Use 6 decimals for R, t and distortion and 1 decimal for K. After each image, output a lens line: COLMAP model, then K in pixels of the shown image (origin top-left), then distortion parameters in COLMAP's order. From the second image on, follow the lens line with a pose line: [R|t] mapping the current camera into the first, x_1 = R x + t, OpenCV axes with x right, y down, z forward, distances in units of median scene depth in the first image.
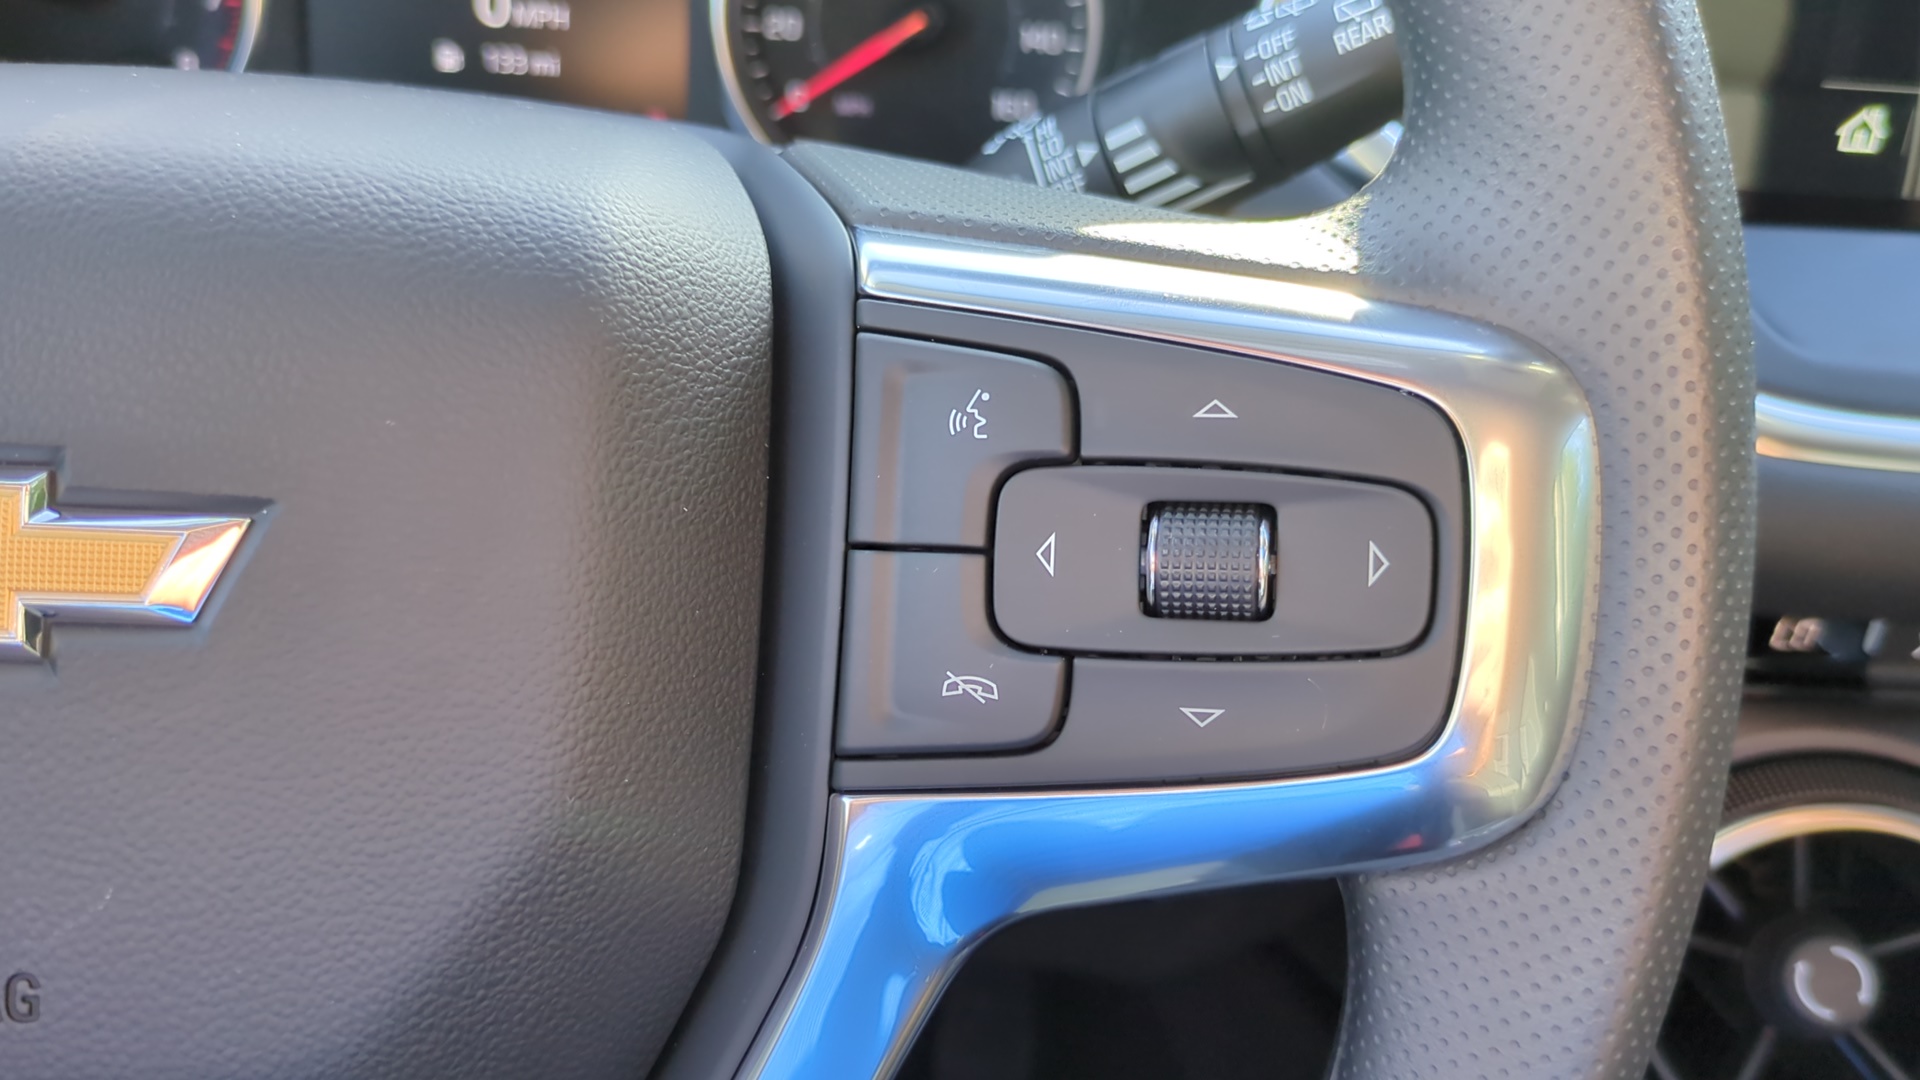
lens RADIAL K [[1609.8, 0, 968.6], [0, 1609.8, 533.9], [0, 0, 1]] dist [0.030417, -0.046896]
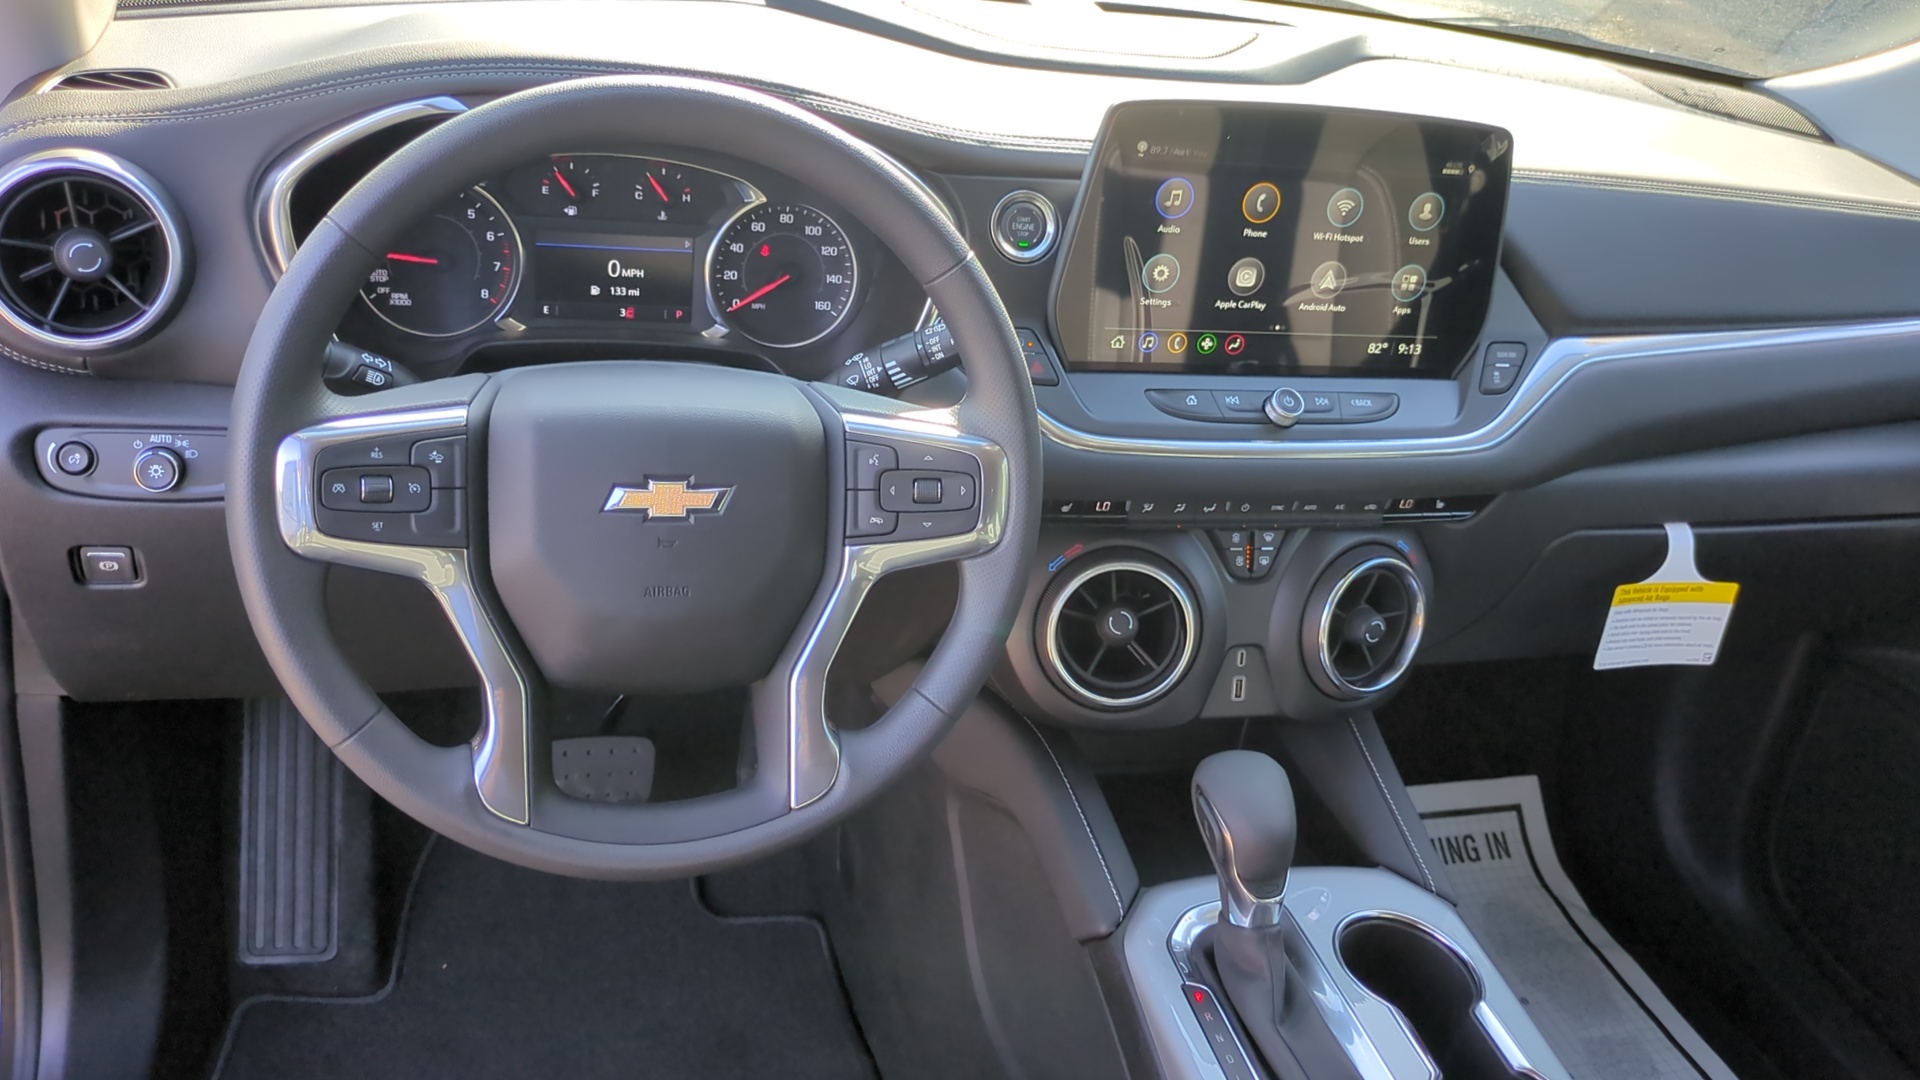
lens RADIAL K [[1609.8, 0, 958.5], [0, 1609.8, 521.8], [0, 0, 1]] dist [0.030417, -0.046896]
pose [[0.973963, -0.036126, 0.223812, -0.746855], [0.025752, 0.998462, 0.049103, -0.111031], [-0.225242, -0.042061, 0.973395, -3.274406]]
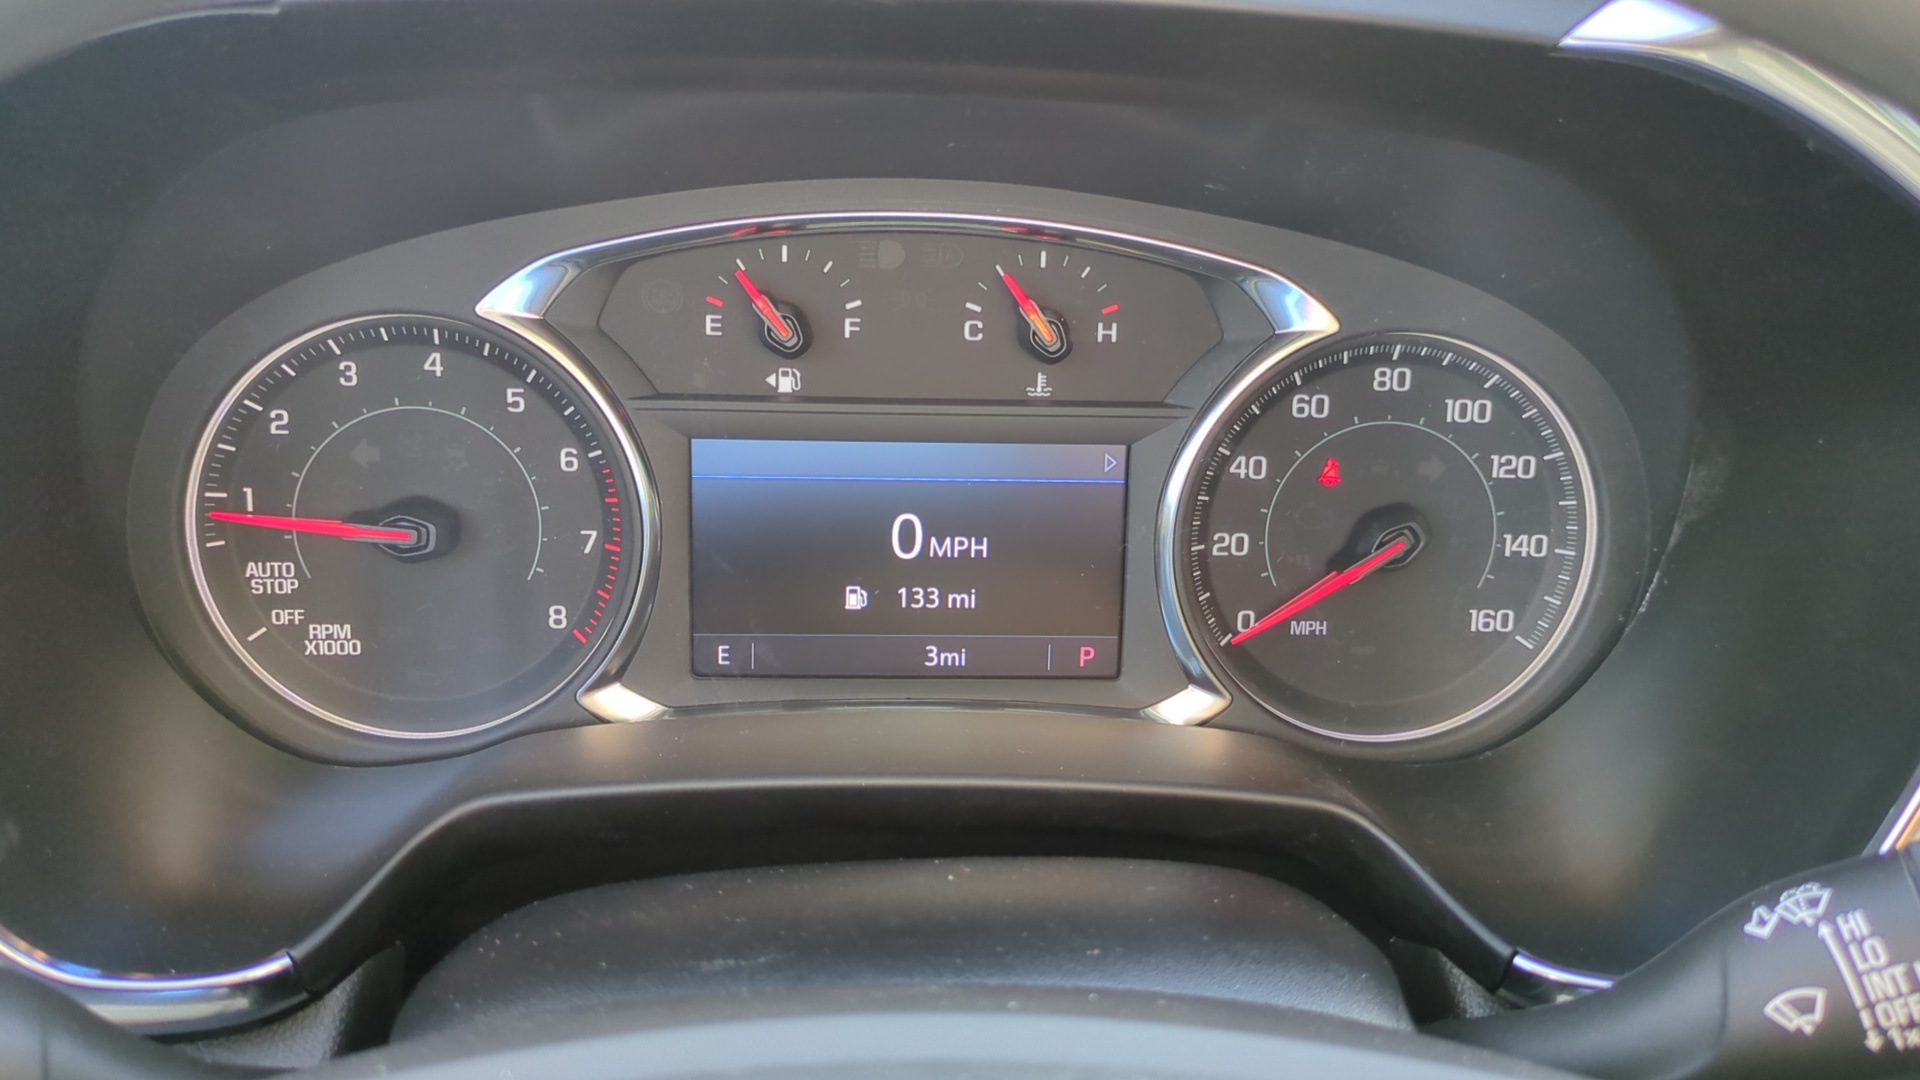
lens RADIAL K [[1609.8, 0, 970.5], [0, 1609.8, 543.5], [0, 0, 1]] dist [0.030417, -0.046896]
pose [[0.999306, -0.030546, -0.021304, -0.519275], [0.029056, 0.997327, -0.067041, -0.572405], [0.023295, 0.066375, 0.997523, 0.280399]]
